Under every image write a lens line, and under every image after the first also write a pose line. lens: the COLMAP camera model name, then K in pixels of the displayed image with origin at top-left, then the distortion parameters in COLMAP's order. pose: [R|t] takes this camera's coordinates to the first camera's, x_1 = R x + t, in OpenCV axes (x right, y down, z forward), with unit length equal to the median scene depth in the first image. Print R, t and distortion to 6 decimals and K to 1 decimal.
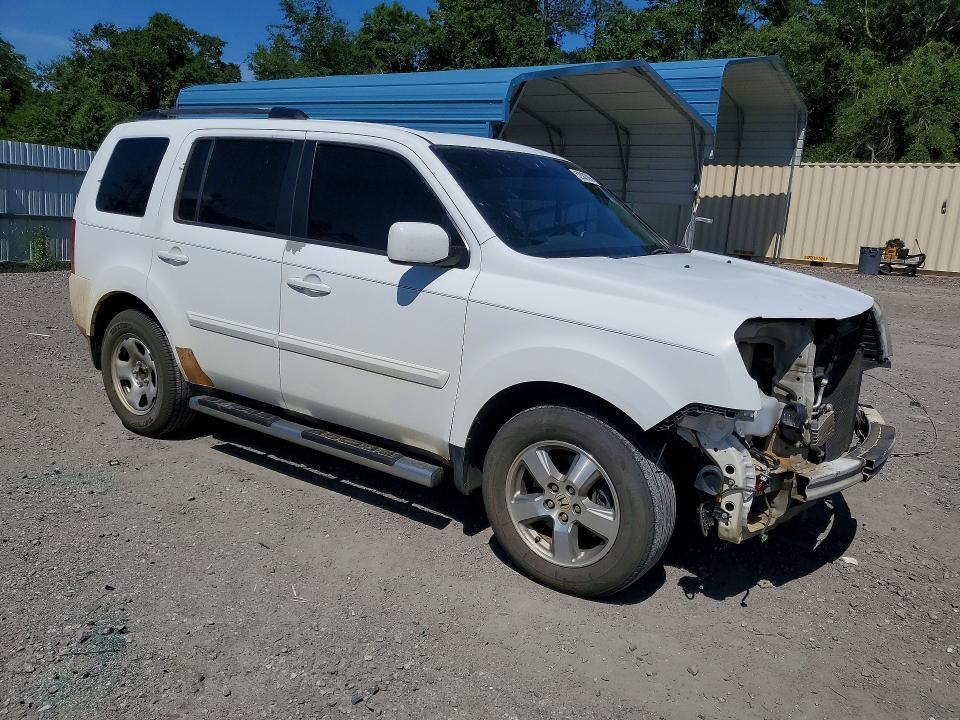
lens RADIAL K [[735.5, 0, 480.0], [0, 735.5, 360.0], [0, 0, 1]] dist [0.033619, -0.000142]
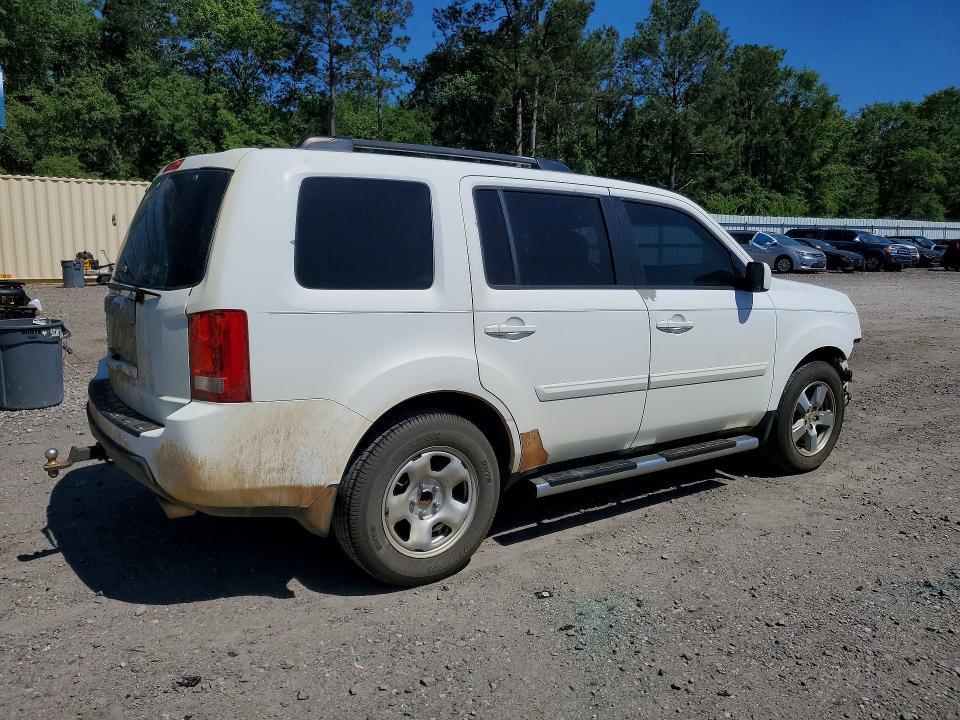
lens RADIAL K [[725.1, 0, 480.8], [0, 725.1, 348.0], [0, 0, 1]] dist [0.032353, -0.002153]
pose [[0.372238, -0.184670, 0.909580, -1.168503], [0.204158, 0.972295, 0.113853, -0.217550], [-0.905405, 0.143317, 0.399627, 0.702907]]
